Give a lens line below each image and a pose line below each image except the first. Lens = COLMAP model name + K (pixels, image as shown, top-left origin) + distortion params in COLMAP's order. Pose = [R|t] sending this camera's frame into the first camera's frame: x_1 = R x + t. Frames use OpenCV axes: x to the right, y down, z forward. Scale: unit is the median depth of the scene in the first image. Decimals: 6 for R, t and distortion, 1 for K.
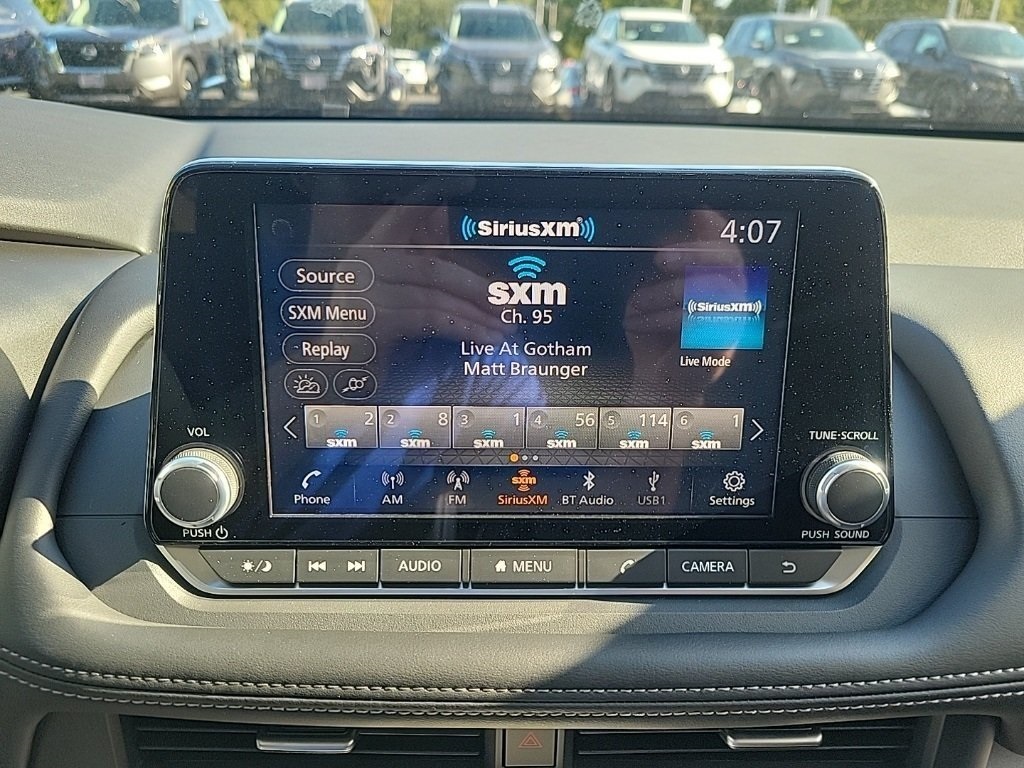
lens RADIAL K [[801.9, 0, 512.0], [0, 801.9, 384.0], [0, 0, 1]] dist [0.015943, 0.000961]
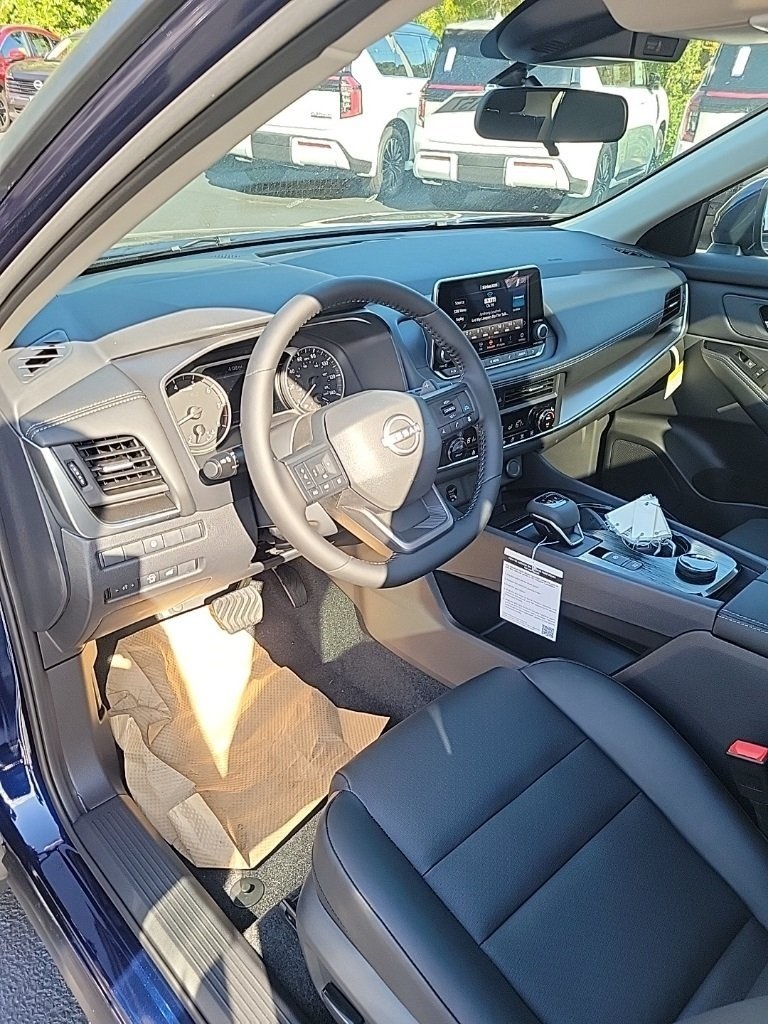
lens RADIAL K [[775.7, 0, 384.0], [0, 775.7, 512.0], [0, 0, 1]] dist [0.018895, 0.002096]
pose [[0.785562, -0.291481, 0.545830, -3.203641], [0.210490, 0.955376, 0.207246, -0.000972], [-0.581881, -0.047913, 0.811861, -2.316546]]
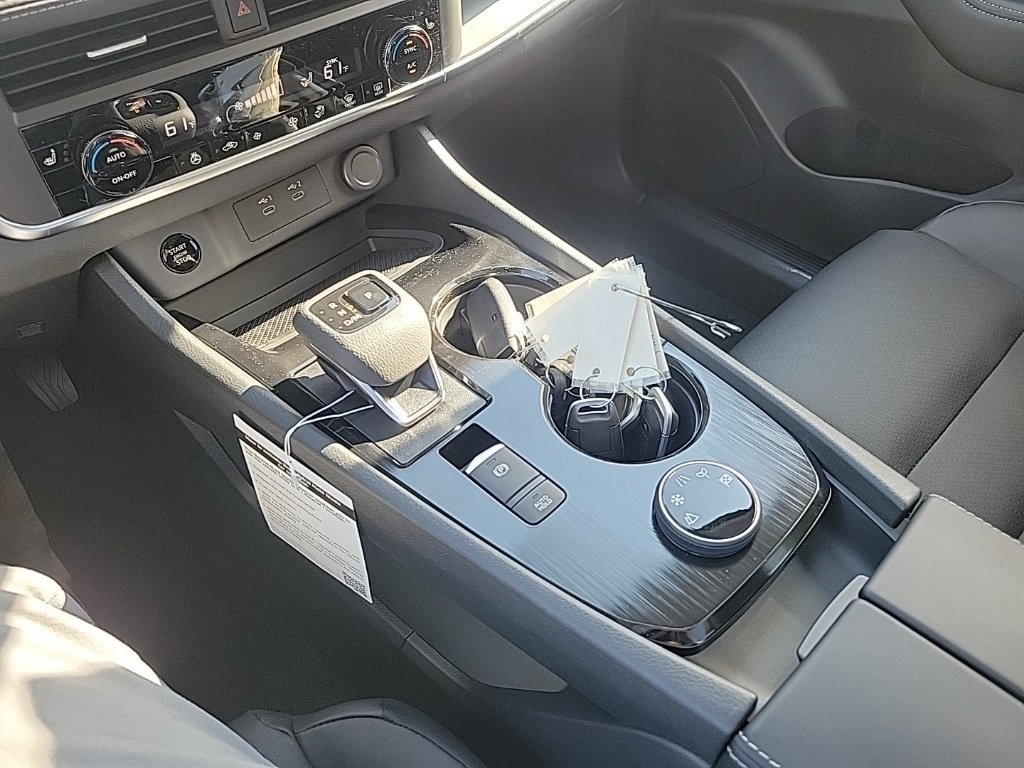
lens RADIAL K [[801.9, 0, 512.0], [0, 801.9, 384.0], [0, 0, 1]] dist [0.015943, 0.000961]
pose [[0.763200, -0.487228, 0.424422, -0.680356], [0.247827, 0.827321, 0.504104, 0.393233], [-0.596747, -0.279549, 0.752160, -0.888488]]
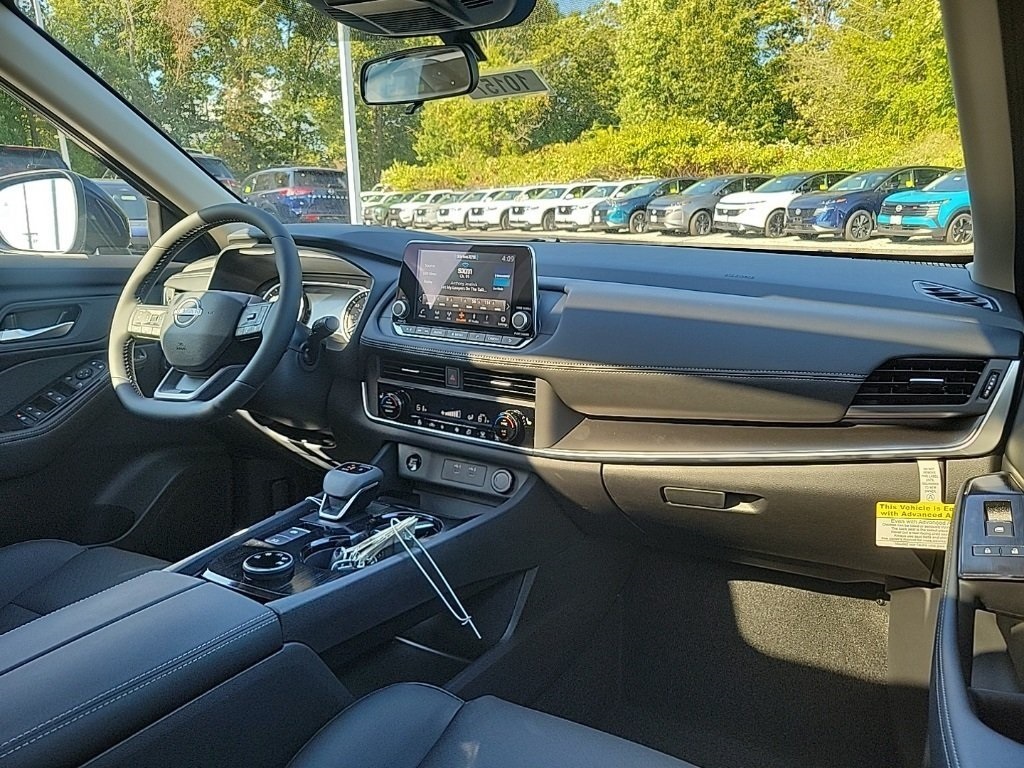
lens RADIAL K [[761.1, 0, 510.1], [0, 761.1, 353.5], [0, 0, 1]] dist [0.061222, 0.001985]
pose [[0.831052, 0.090871, -0.548722, 2.491964], [-0.192839, 0.972444, -0.131018, 0.806670], [0.521695, 0.214698, 0.825675, -2.180613]]
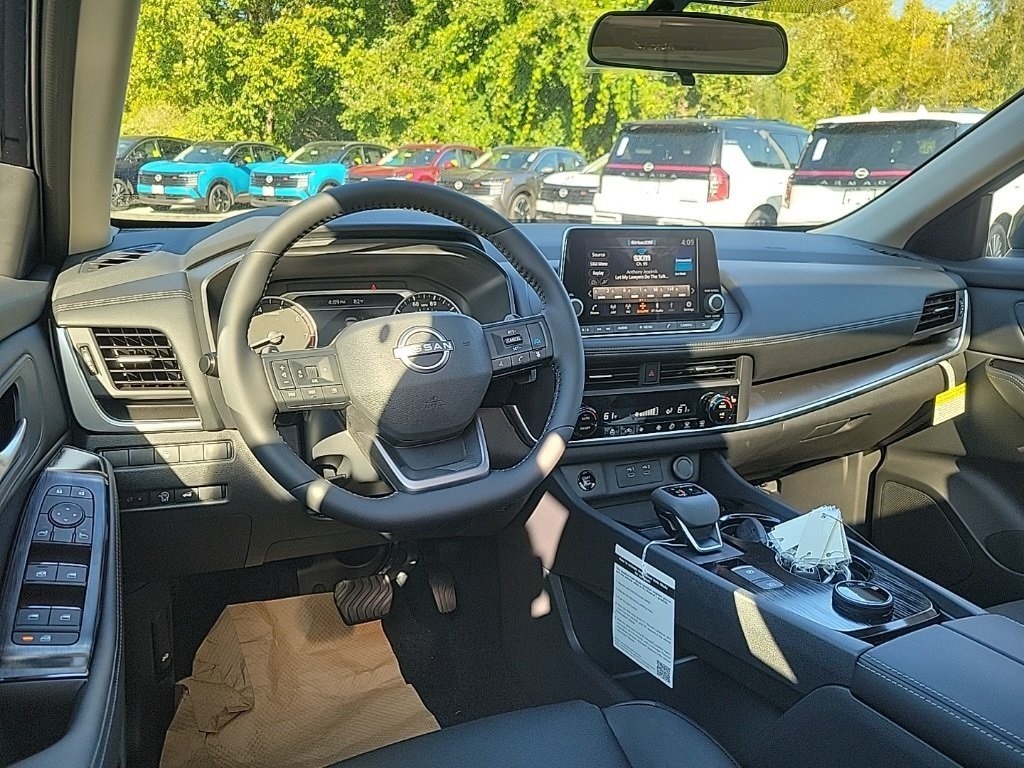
lens RADIAL K [[775.7, 0, 507.2], [0, 775.7, 360.3], [0, 0, 1]] dist [0.018895, 0.002096]
pose [[0.943825, -0.066771, 0.323629, -1.882011], [0.112598, 0.985747, -0.125000, 0.793227], [-0.310670, 0.154418, 0.937891, -2.345681]]
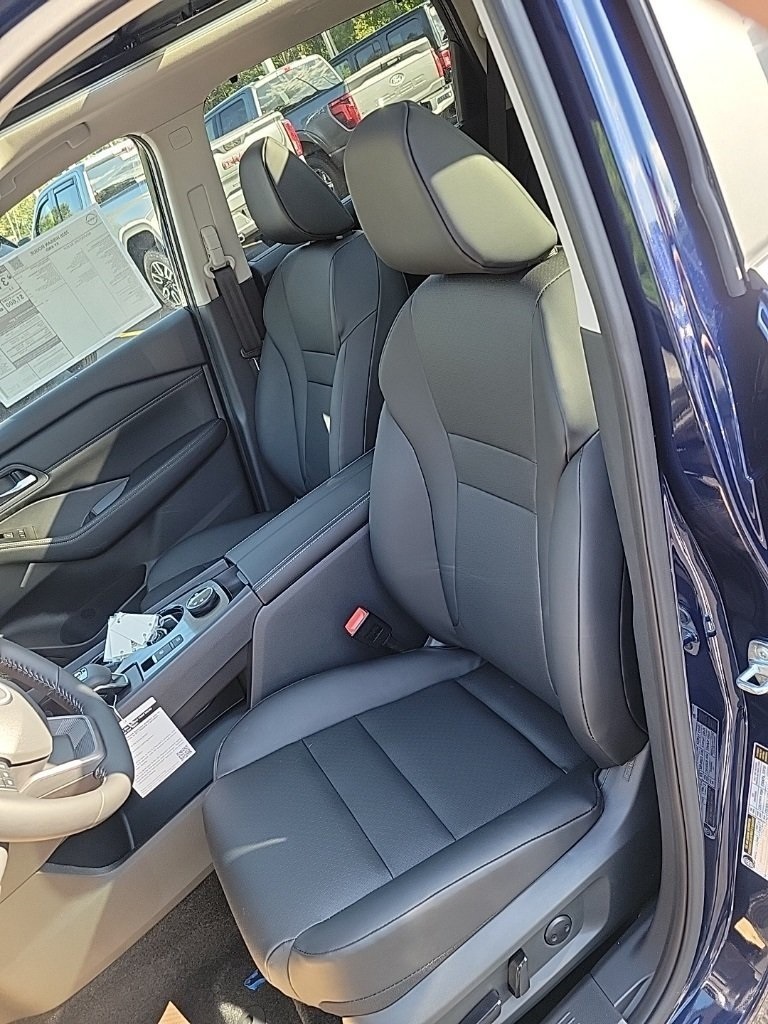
lens RADIAL K [[775.7, 0, 384.0], [0, 775.7, 512.0], [0, 0, 1]] dist [0.018895, 0.002096]
pose [[-0.377629, -0.314196, 0.871021, -4.144294], [0.691727, 0.529615, 0.490940, -0.378594], [-0.615557, 0.787902, 0.017340, -1.211159]]
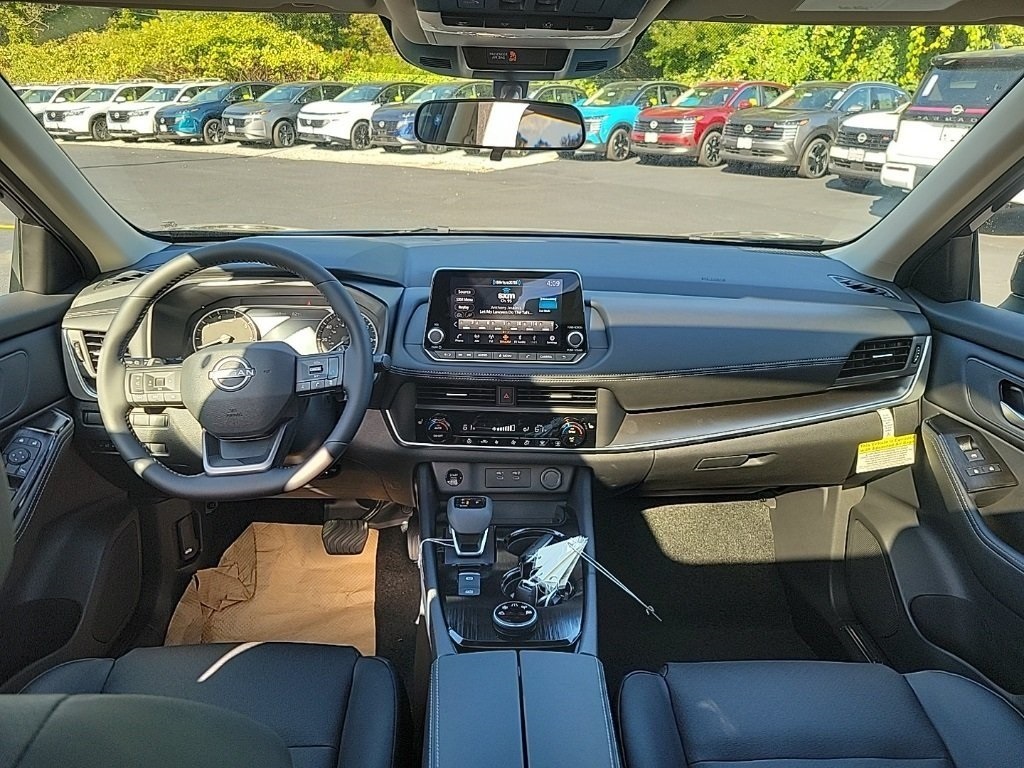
lens RADIAL K [[775.7, 0, 507.2], [0, 775.7, 360.3], [0, 0, 1]] dist [0.018895, 0.002096]
pose [[0.998691, 0.012583, -0.049587, 0.246054], [-0.015860, 0.997676, -0.066263, 0.548366], [0.048638, 0.066962, 0.996569, -3.403473]]
